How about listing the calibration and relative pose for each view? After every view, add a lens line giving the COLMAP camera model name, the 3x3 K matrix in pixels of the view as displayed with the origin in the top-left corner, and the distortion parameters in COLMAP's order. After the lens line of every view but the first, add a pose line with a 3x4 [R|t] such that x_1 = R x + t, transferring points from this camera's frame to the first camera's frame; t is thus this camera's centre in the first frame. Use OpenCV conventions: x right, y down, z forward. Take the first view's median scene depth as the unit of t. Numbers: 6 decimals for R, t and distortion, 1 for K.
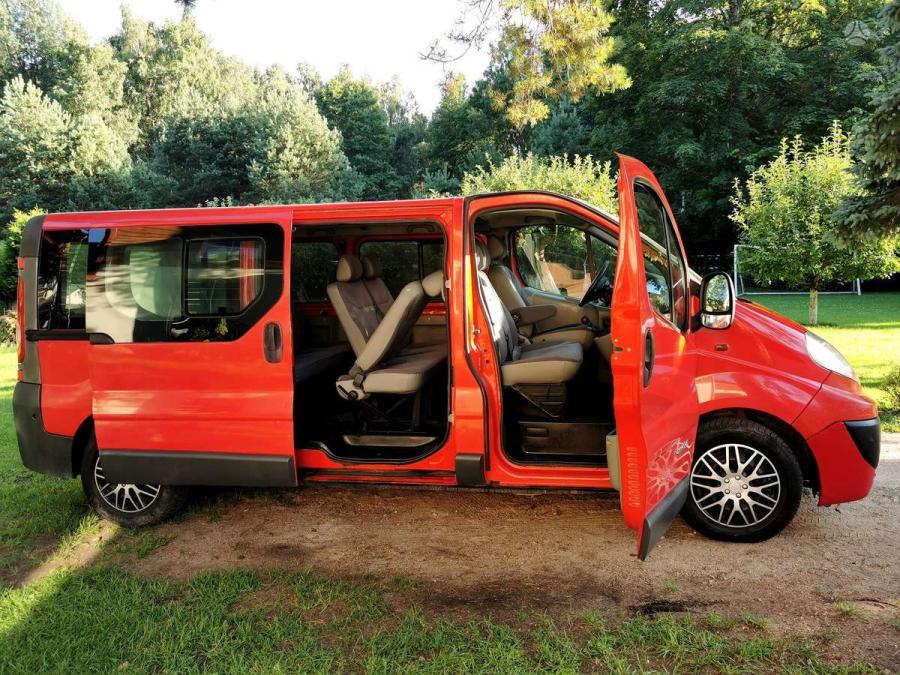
lens RADIAL K [[735.6, 0, 481.6], [0, 735.6, 332.0], [0, 0, 1]] dist [0.079820, -0.102999]
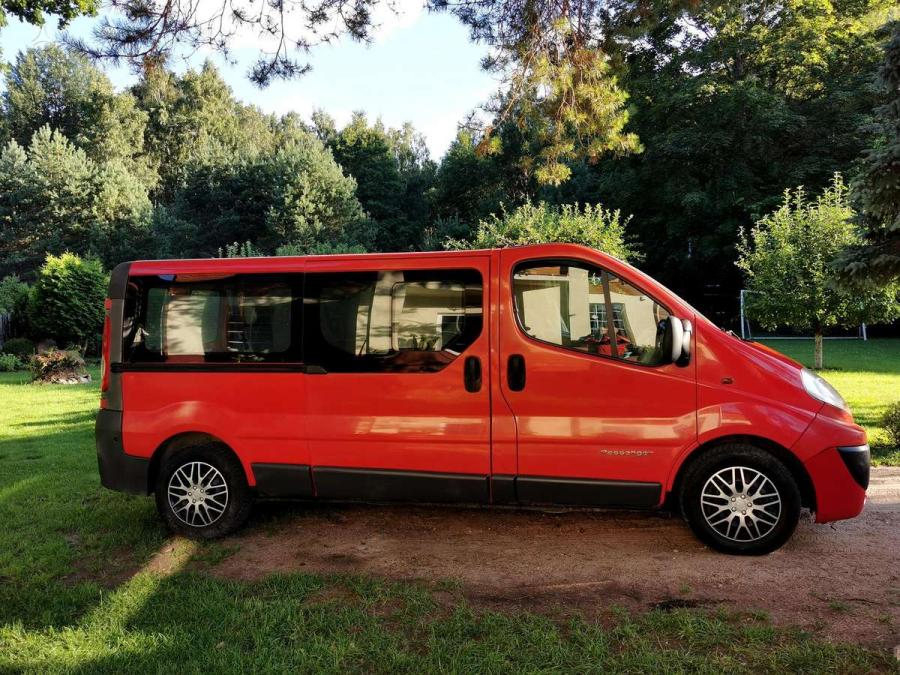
lens RADIAL K [[737.7, 0, 477.0], [0, 737.7, 336.3], [0, 0, 1]] dist [0.093960, -0.126379]
pose [[0.999883, 0.005712, -0.014195, -0.034827], [-0.006451, 0.998596, -0.052576, 0.011442], [0.013875, 0.052662, 0.998516, -0.118089]]
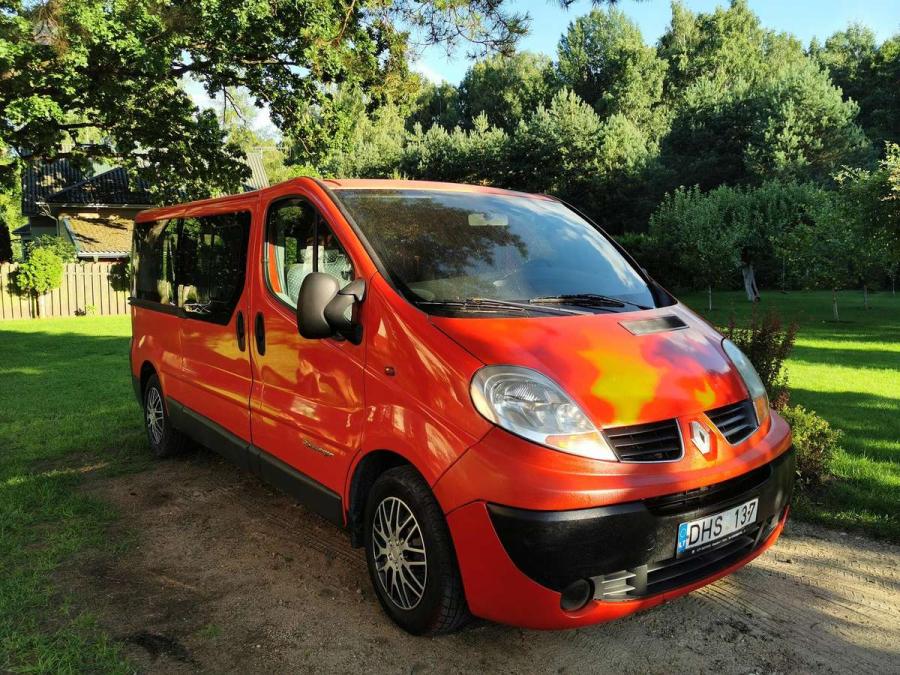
lens RADIAL K [[737.7, 0, 477.0], [0, 737.7, 336.3], [0, 0, 1]] dist [0.093960, -0.126379]
pose [[0.734503, 0.097418, -0.671576, 0.698211], [-0.082561, 0.995119, 0.054054, -0.050197], [0.673564, 0.015743, 0.738961, 0.374610]]
